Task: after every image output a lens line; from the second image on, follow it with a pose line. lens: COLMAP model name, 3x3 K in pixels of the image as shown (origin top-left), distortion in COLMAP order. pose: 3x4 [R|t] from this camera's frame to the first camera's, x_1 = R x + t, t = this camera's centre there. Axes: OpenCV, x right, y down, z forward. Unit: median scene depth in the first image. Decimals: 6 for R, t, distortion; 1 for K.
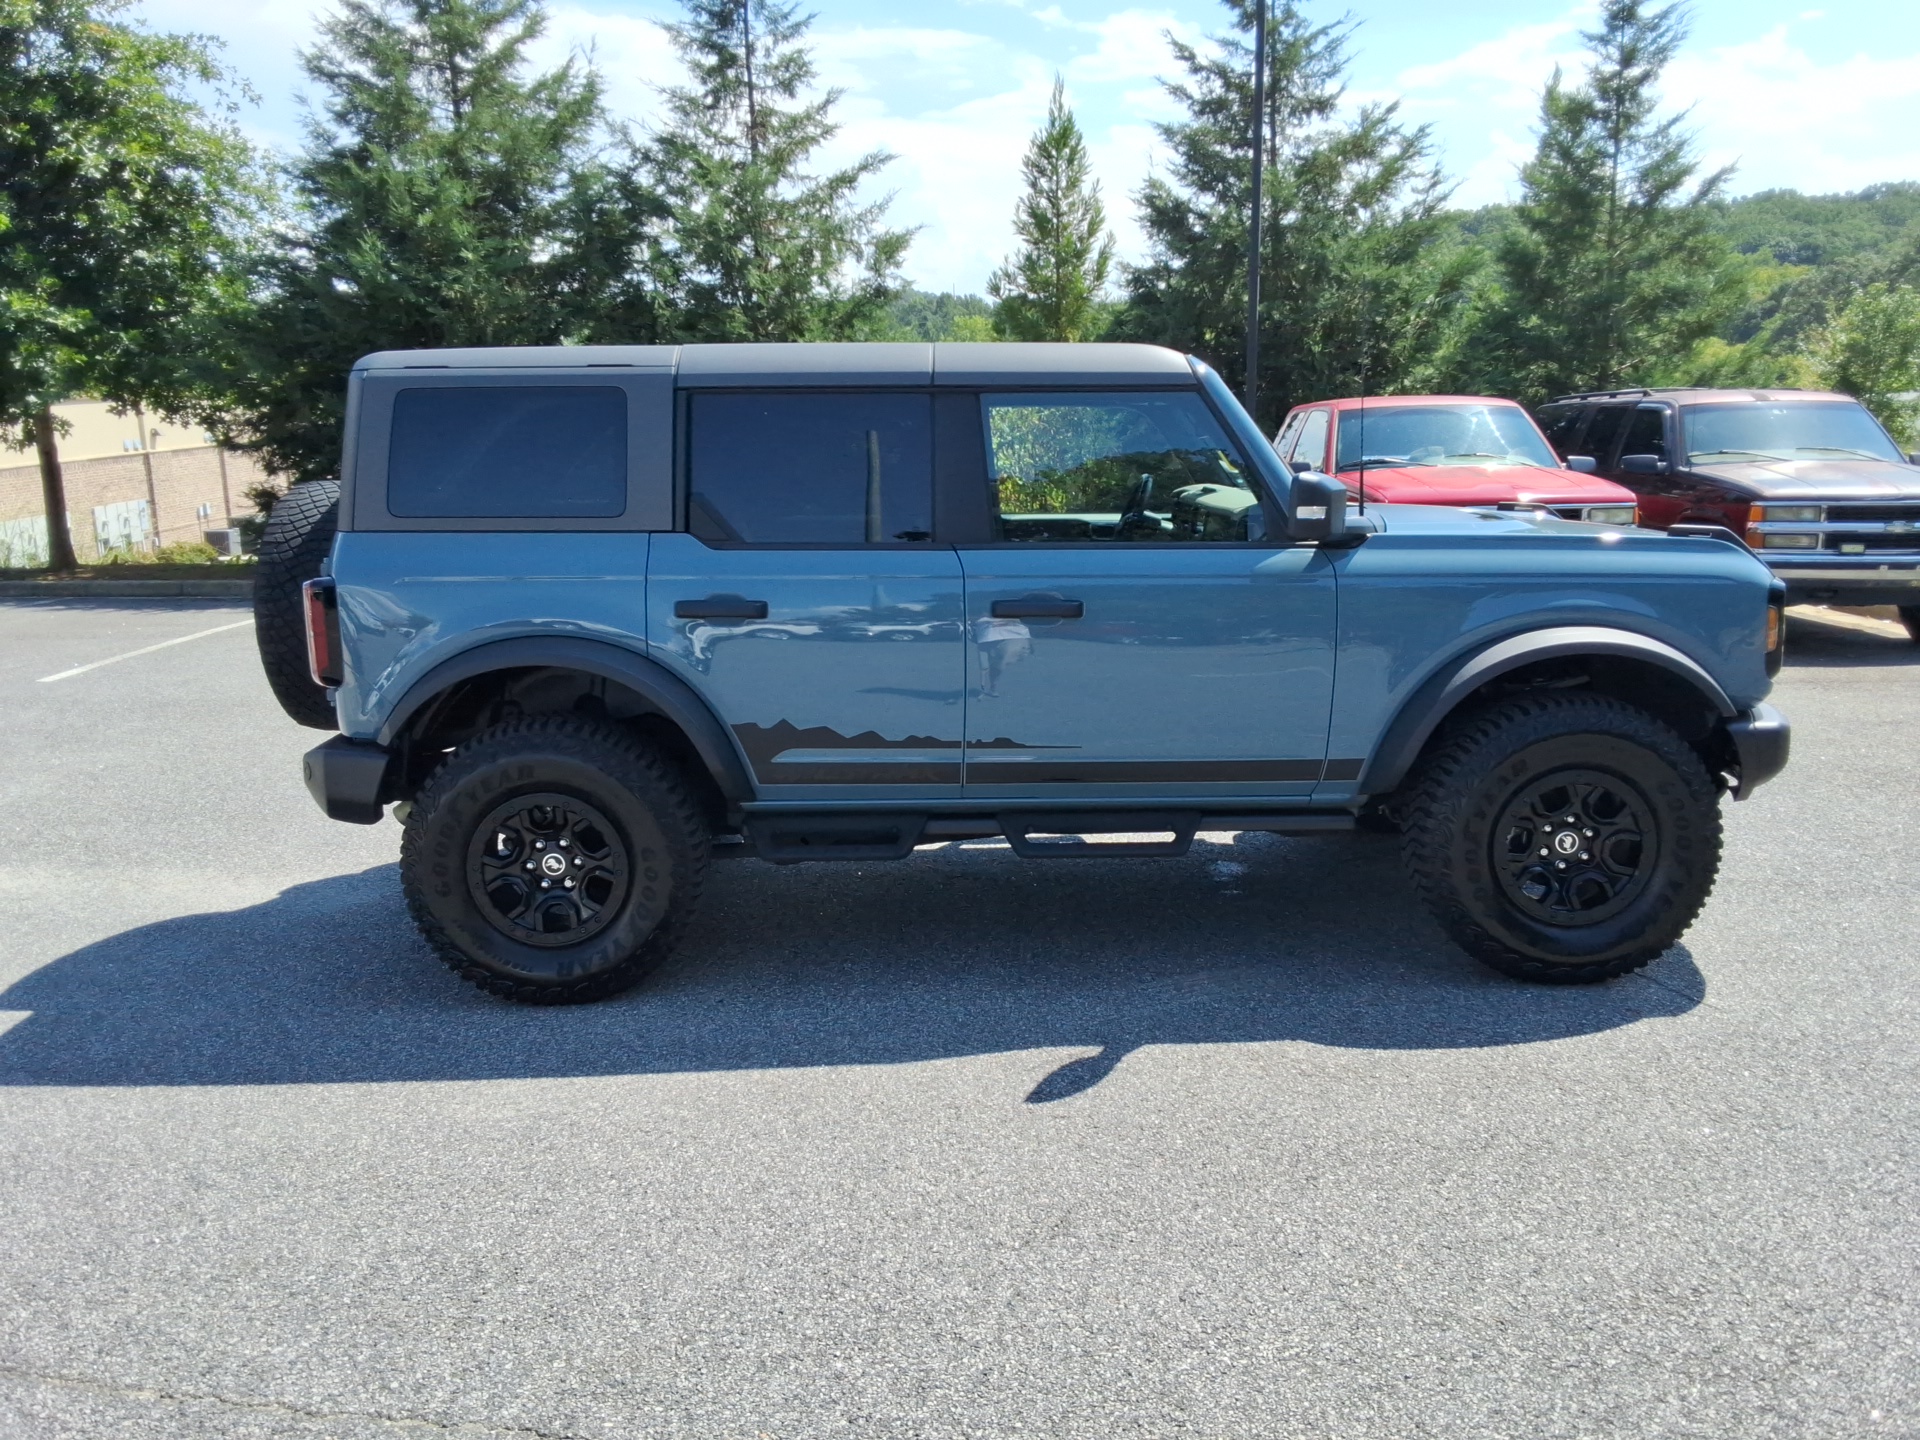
lens RADIAL K [[1547.5, 0, 969.8], [0, 1547.5, 717.4], [0, 0, 1]] dist [0.107078, -0.166168]
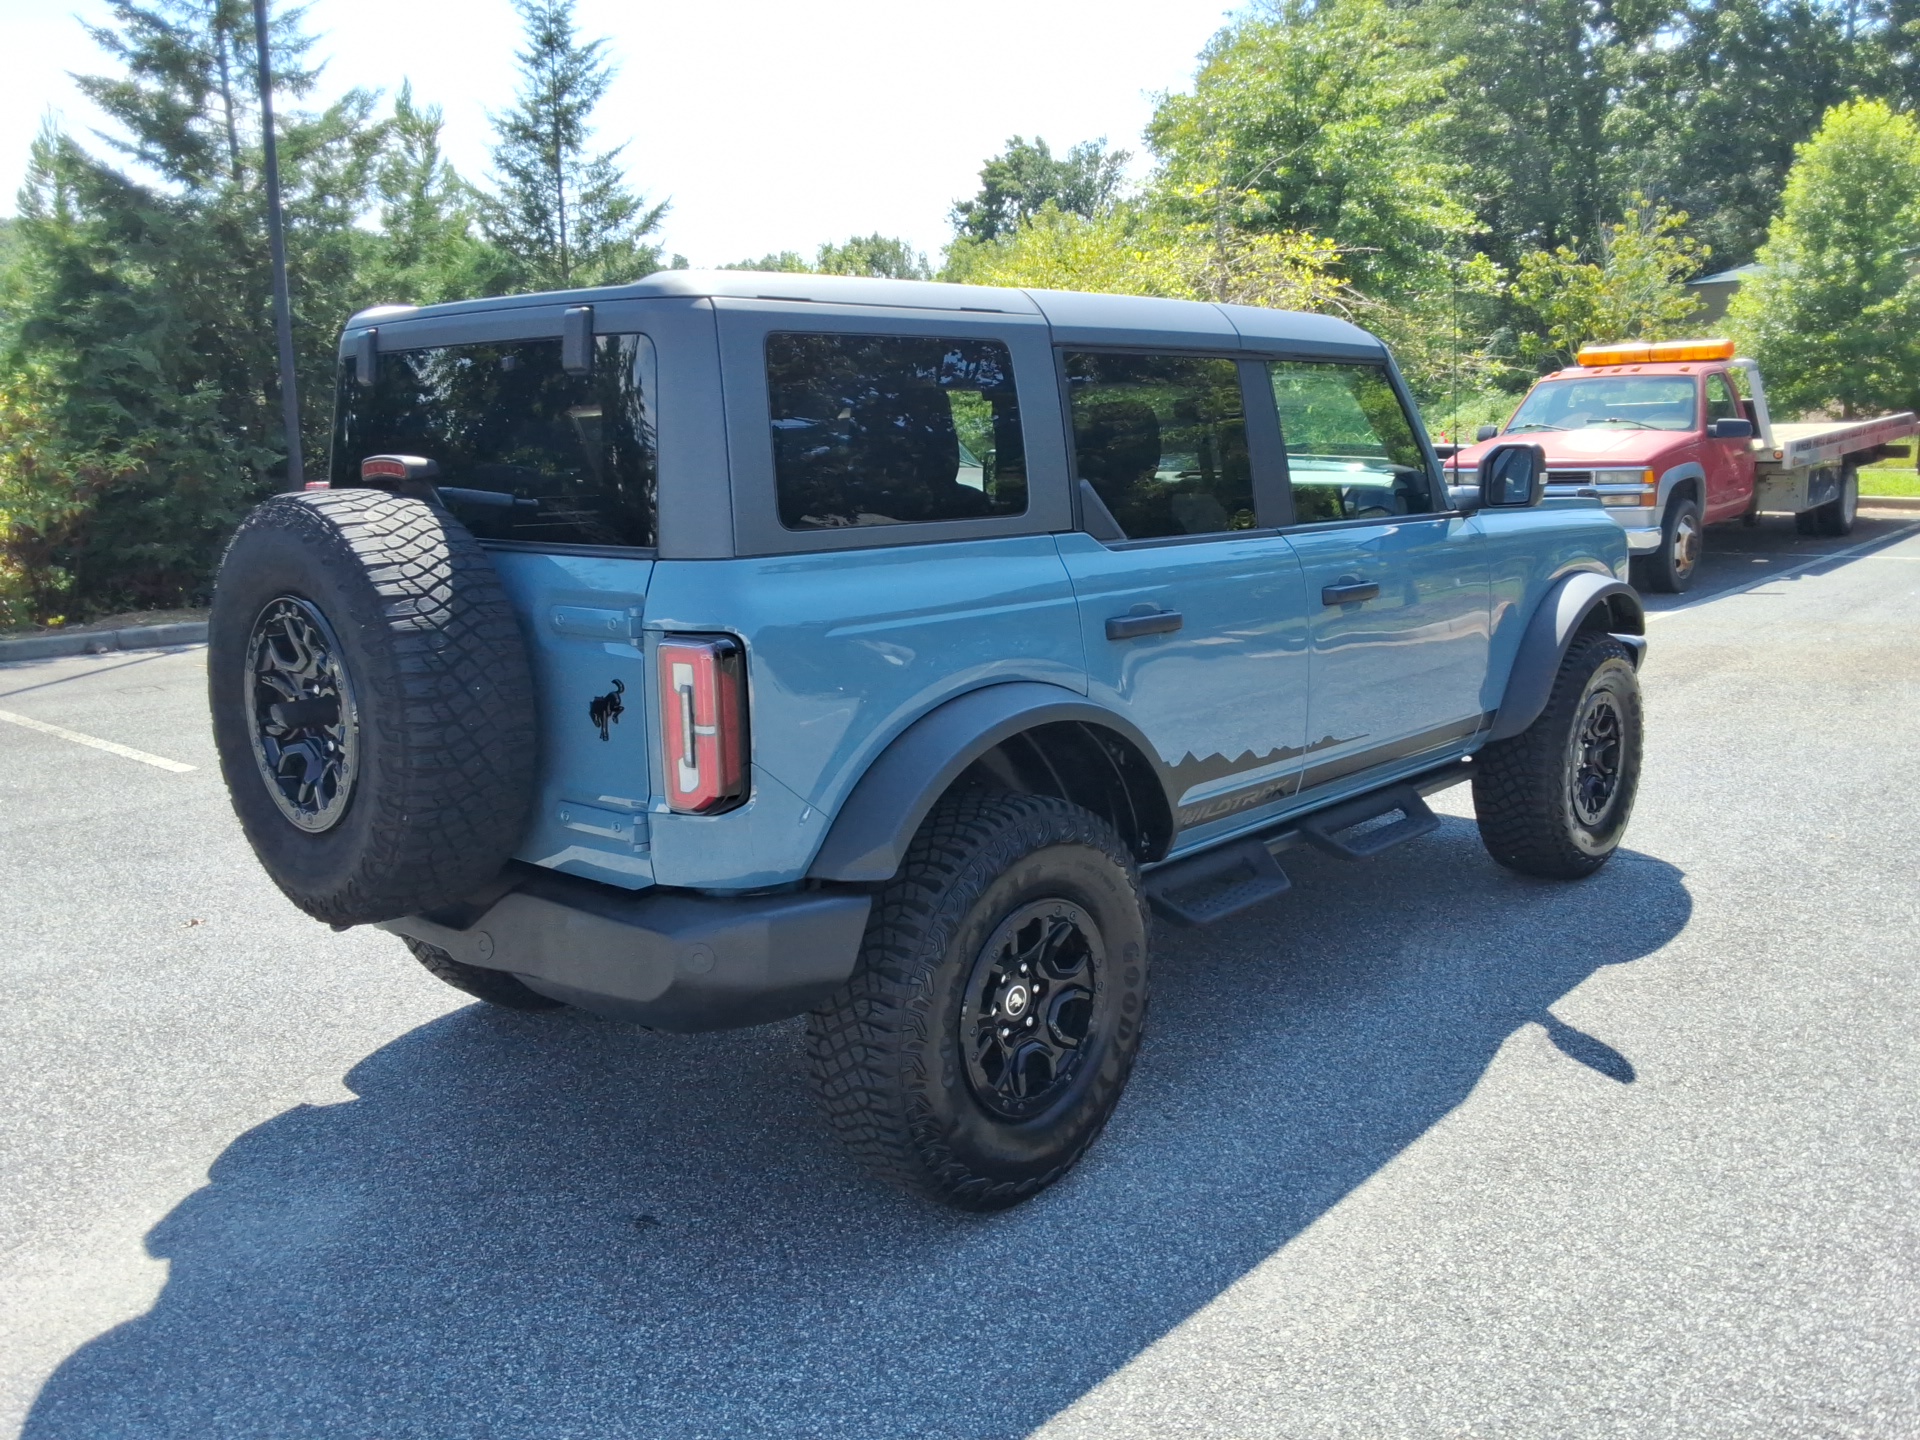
lens RADIAL K [[1547.5, 0, 986.8], [0, 1547.5, 706.8], [0, 0, 1]] dist [0.107078, -0.166168]
pose [[0.671093, -0.128354, 0.730178, -0.206691], [0.145767, 0.988518, 0.039794, -0.018499], [-0.726902, 0.079731, 0.682098, 0.135693]]
